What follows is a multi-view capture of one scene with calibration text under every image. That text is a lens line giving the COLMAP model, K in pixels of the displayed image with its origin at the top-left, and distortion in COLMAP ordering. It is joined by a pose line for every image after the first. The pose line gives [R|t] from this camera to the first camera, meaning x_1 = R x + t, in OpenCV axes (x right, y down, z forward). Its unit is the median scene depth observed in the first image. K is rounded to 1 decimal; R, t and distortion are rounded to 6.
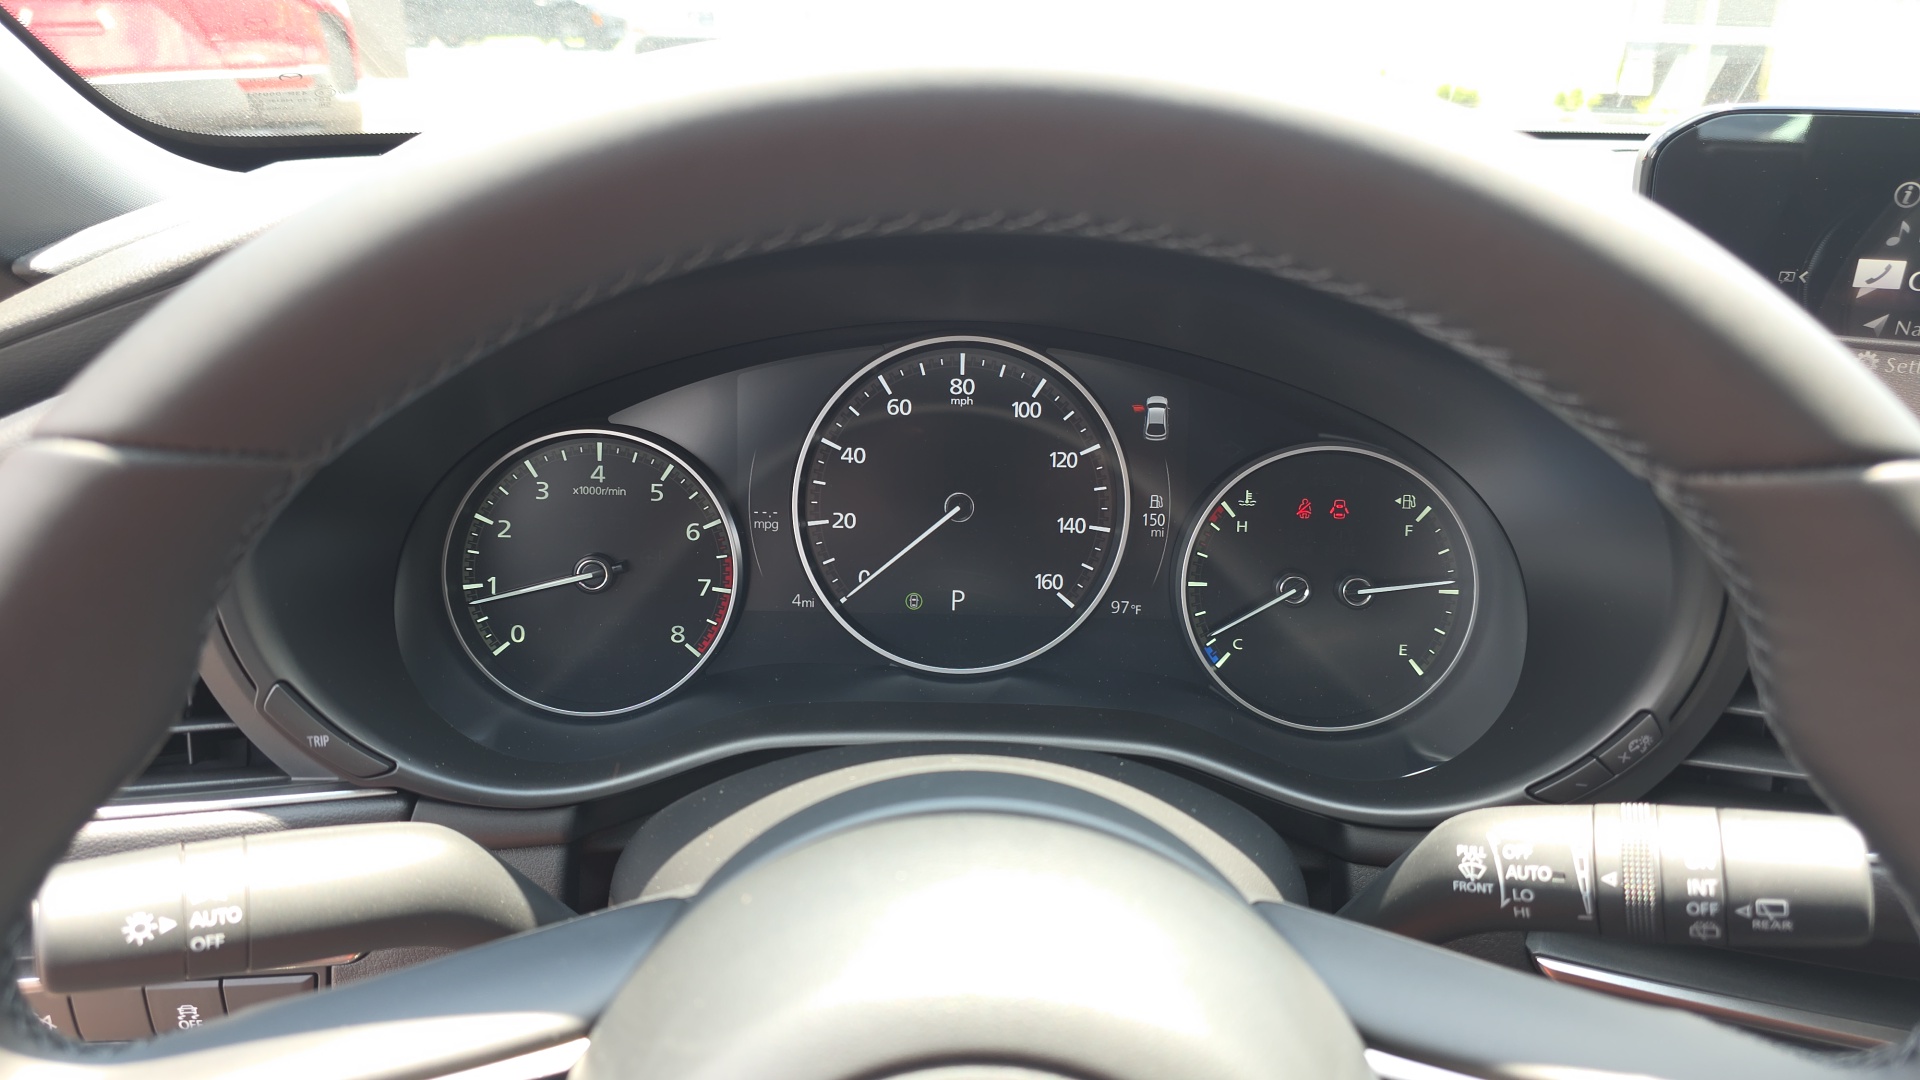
lens RADIAL K [[1304.1, 0, 933.1], [0, 1304.1, 542.6], [0, 0, 1]] dist [0.063143, -0.075125]
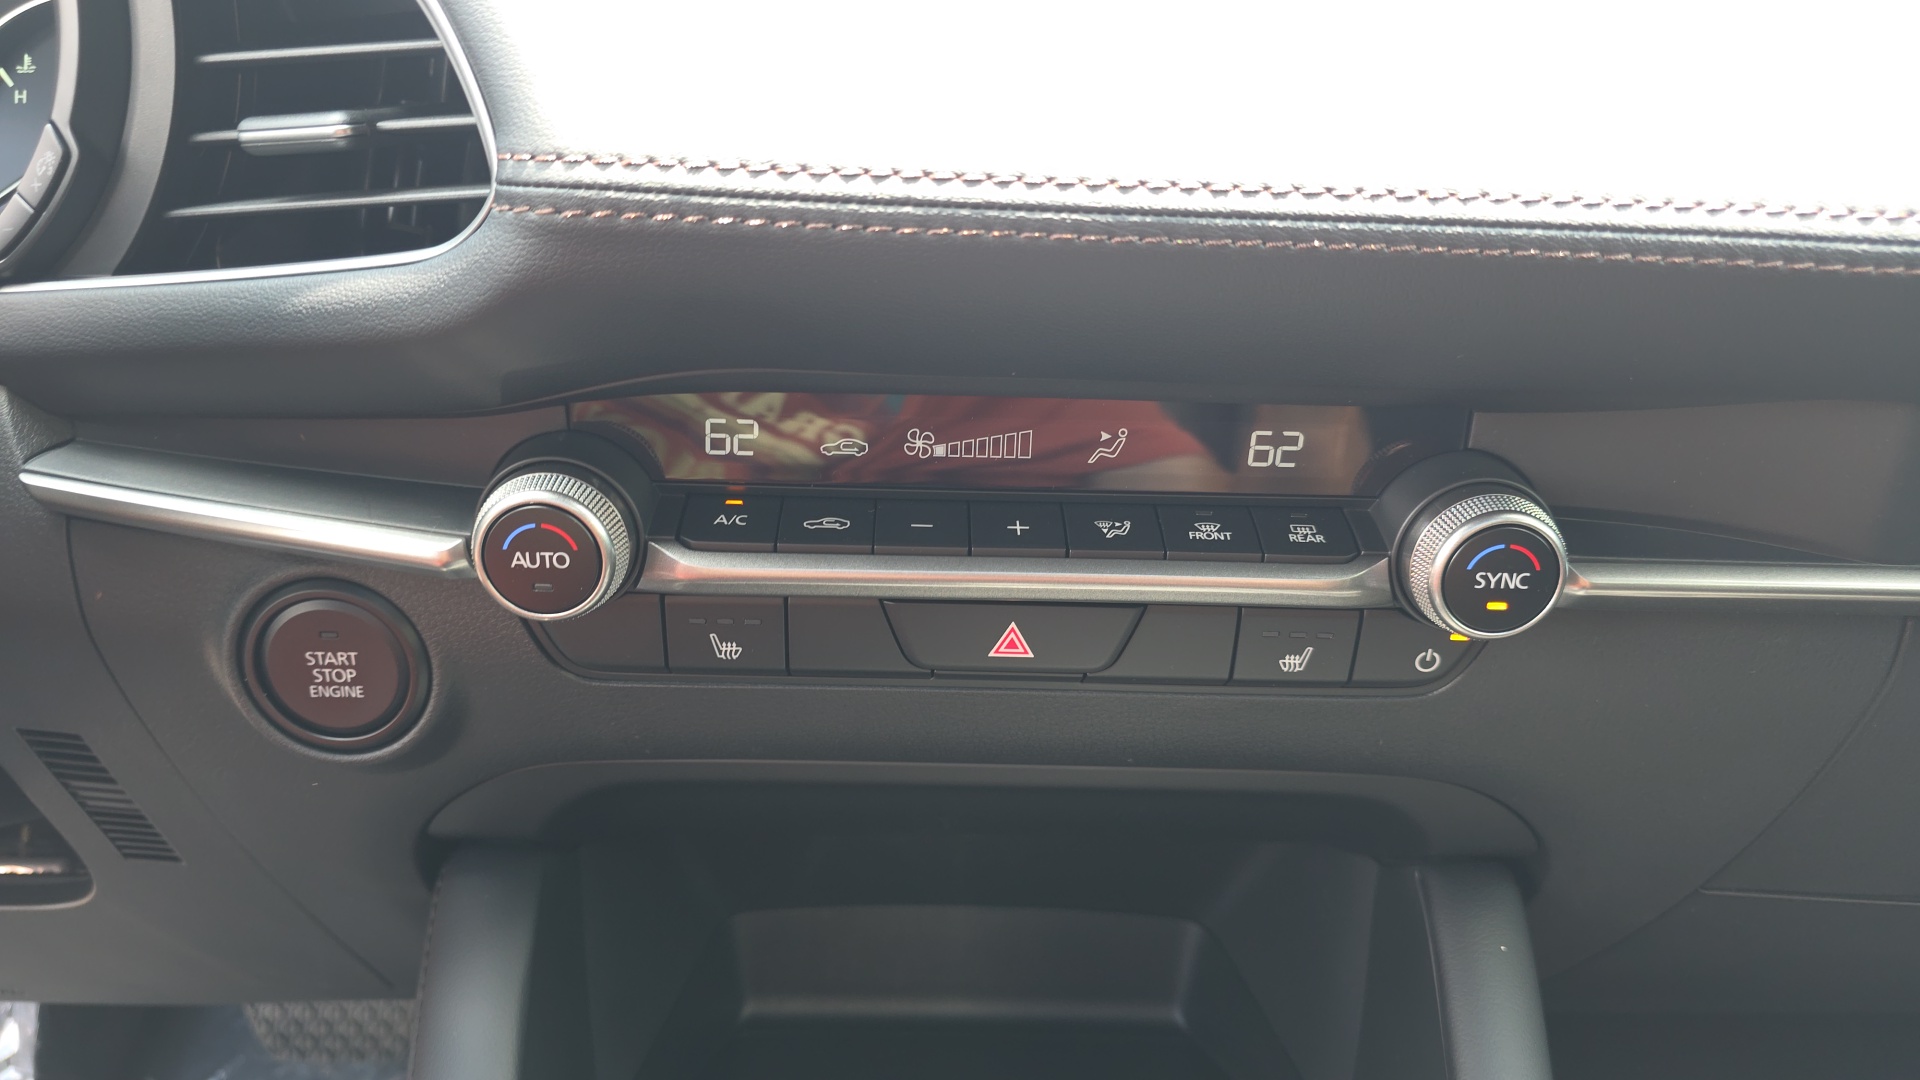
lens RADIAL K [[1277.7, 0, 942.4], [0, 1277.7, 499.7], [0, 0, 1]] dist [0.062109, -0.062564]
pose [[0.999723, -0.003108, 0.023317, 0.810860], [0.005348, 0.995307, -0.096619, 0.331414], [-0.022907, 0.096717, 0.995048, 0.173222]]
